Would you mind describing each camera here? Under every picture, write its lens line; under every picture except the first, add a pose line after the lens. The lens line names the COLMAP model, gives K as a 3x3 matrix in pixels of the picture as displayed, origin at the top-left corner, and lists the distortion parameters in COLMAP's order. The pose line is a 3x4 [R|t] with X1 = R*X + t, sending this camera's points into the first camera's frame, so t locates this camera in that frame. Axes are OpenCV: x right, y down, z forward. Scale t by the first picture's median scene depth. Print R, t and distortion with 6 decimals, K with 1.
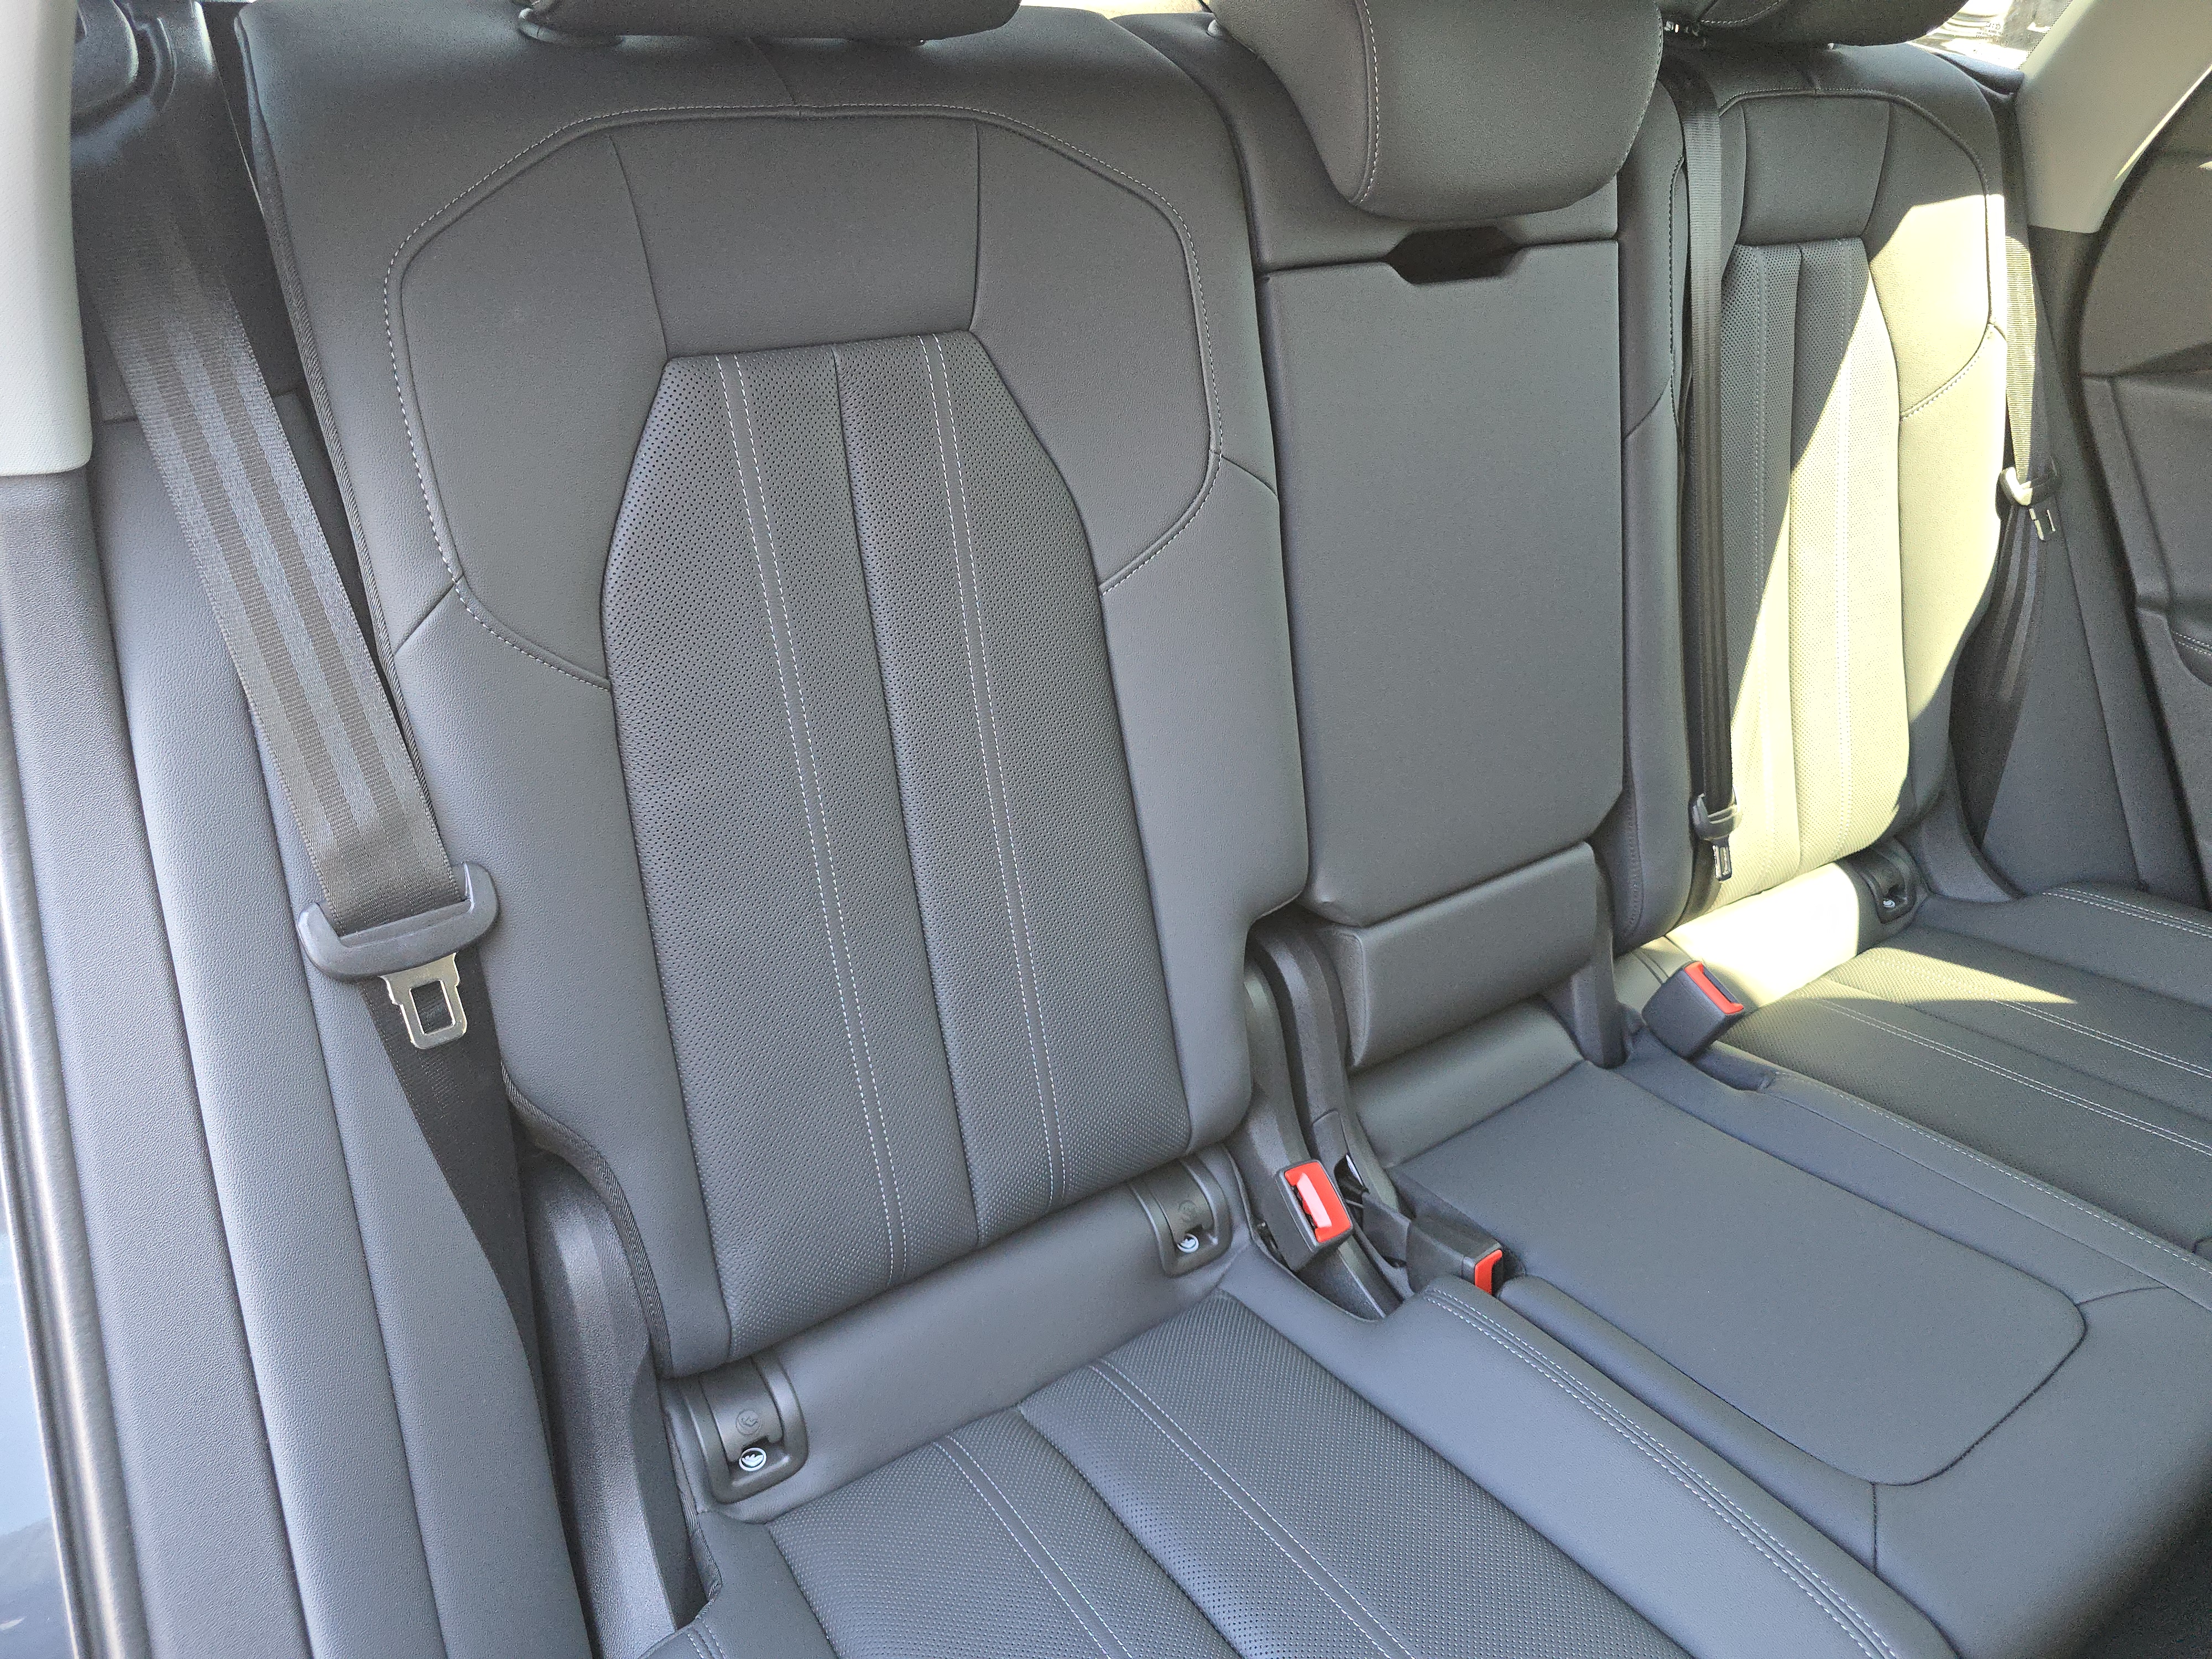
lens RADIAL K [[1532.1, 0, 1106.0], [0, 1532.1, 829.5], [0, 0, 1]] dist [0.042077, -0.042977]
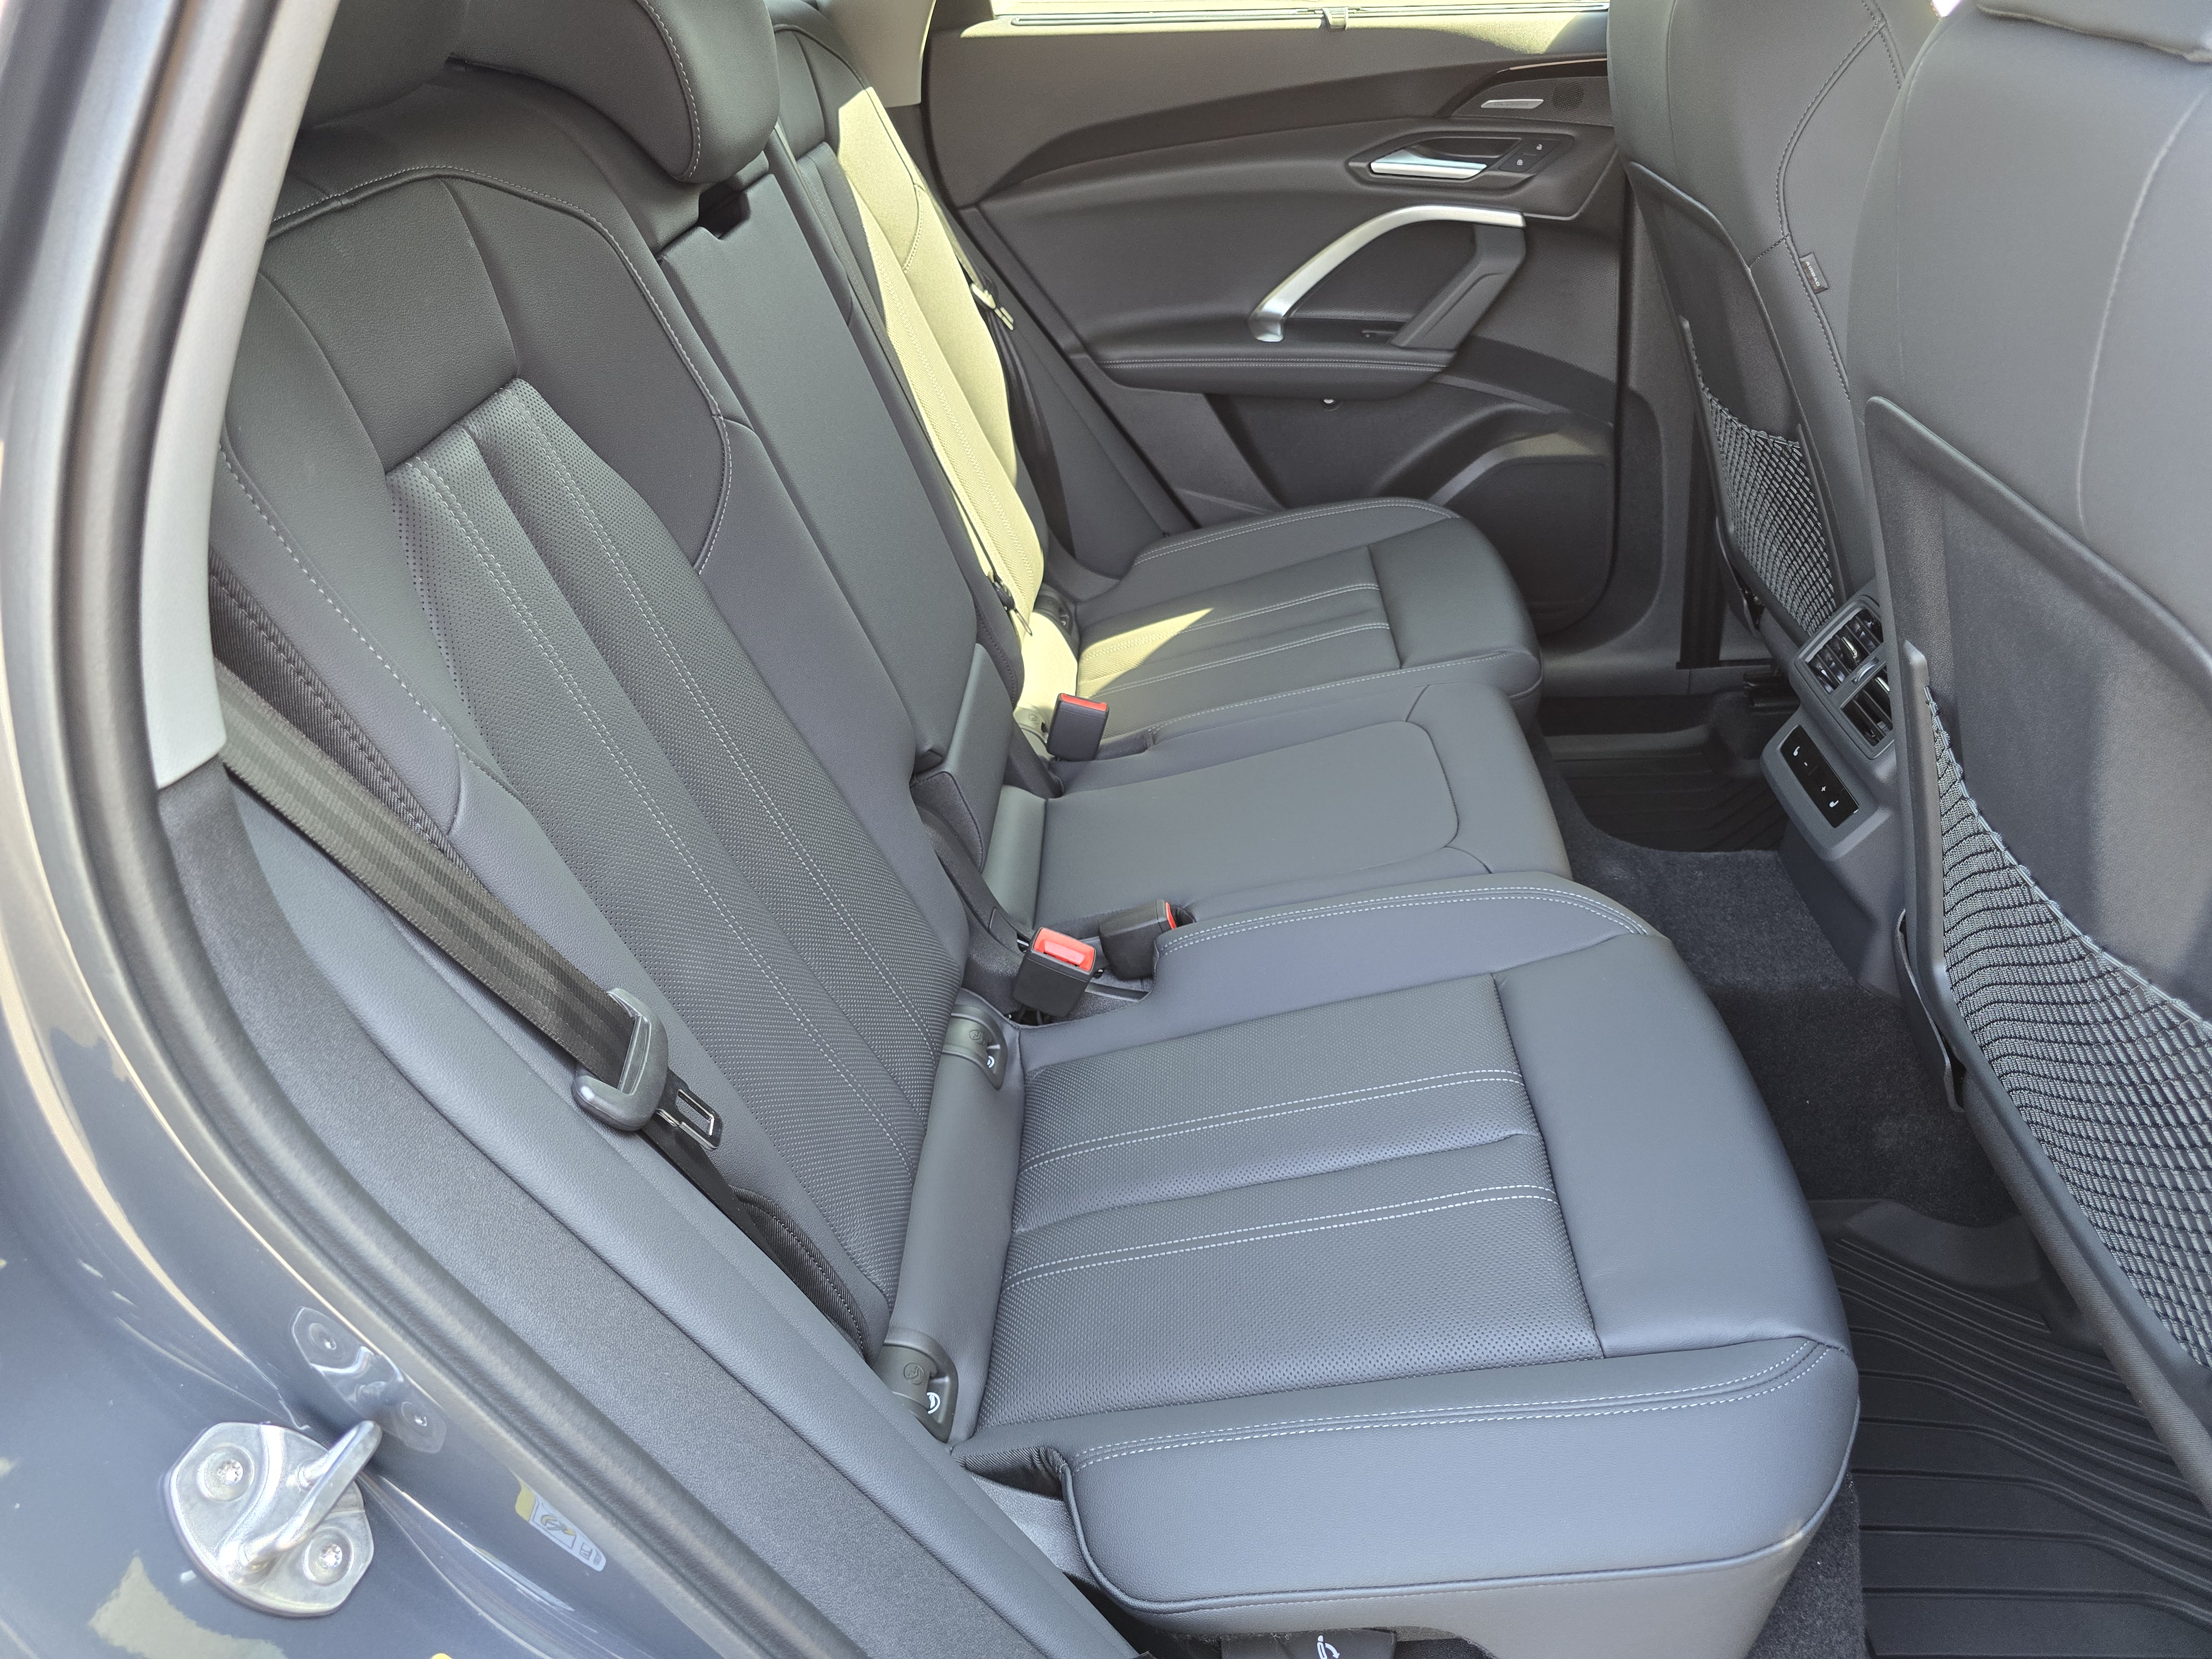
lens RADIAL K [[1532.1, 0, 1106.0], [0, 1532.1, 829.5], [0, 0, 1]] dist [0.042077, -0.042977]
pose [[0.606279, -0.509207, 0.610847, -0.384708], [0.511840, 0.837732, 0.190328, -0.037074], [-0.608643, 0.197264, 0.768532, 0.018249]]
